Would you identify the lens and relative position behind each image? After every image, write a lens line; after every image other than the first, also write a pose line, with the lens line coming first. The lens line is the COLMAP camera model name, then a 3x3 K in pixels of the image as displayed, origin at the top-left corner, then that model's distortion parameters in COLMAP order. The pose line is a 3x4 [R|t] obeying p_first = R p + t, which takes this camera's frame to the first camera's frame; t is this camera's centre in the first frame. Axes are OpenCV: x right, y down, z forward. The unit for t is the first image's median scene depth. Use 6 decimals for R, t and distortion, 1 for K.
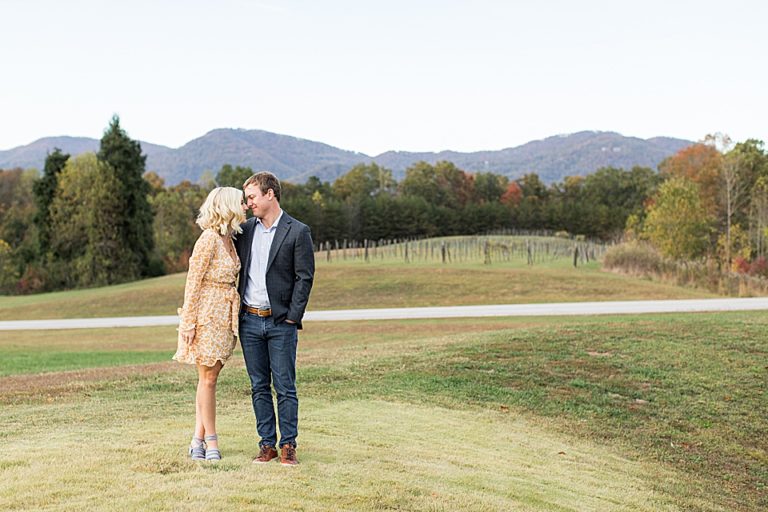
lens RADIAL K [[1105.0, 0, 375.7], [0, 1105.0, 235.7], [0, 0, 1]] dist [0.047521, 0.000000]
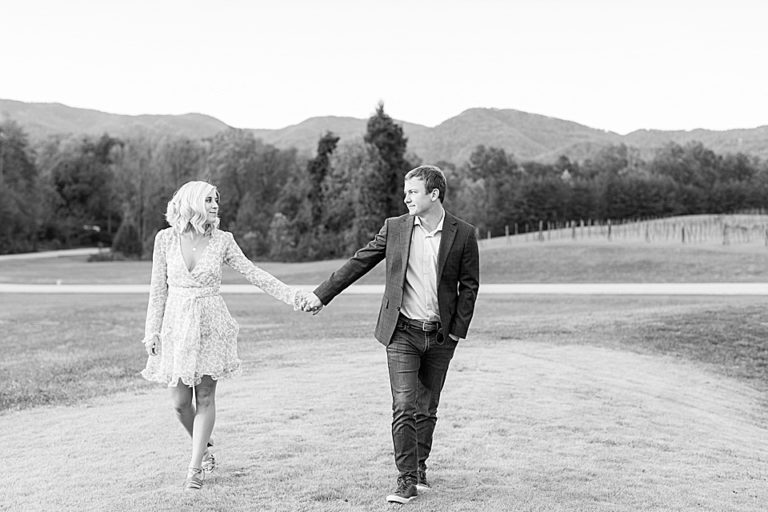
lens RADIAL K [[1105.0, 0, 375.4], [0, 1105.0, 257.1], [0, 0, 1]] dist [0.047521, 0.000000]
pose [[0.974669, 0.021578, -0.222610, 0.006422], [-0.011399, 0.998834, 0.046909, -0.005108], [0.223362, -0.043184, 0.973778, -0.067254]]
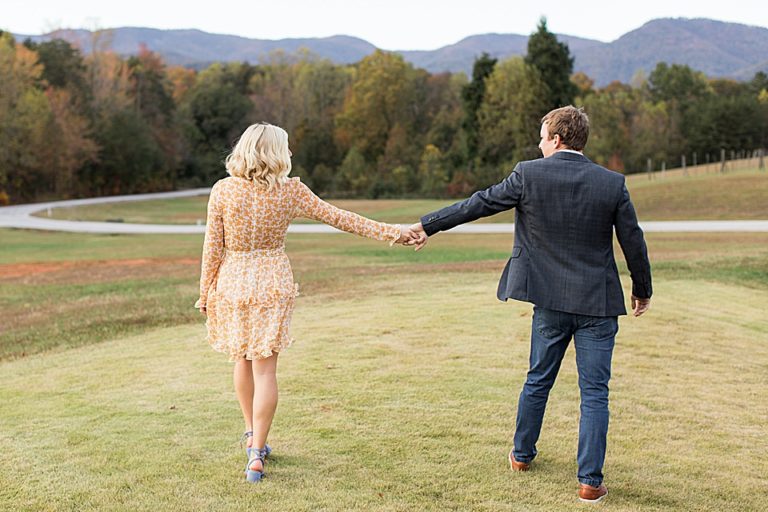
lens RADIAL K [[1256.2, 0, 319.6], [0, 1256.2, 232.9], [0, 0, 1]] dist [0.085460, 0.000000]
pose [[0.918242, 0.024297, -0.395274, 0.026296], [0.007618, 0.996848, 0.078972, -0.007649], [0.395947, -0.075527, 0.915162, -0.102341]]
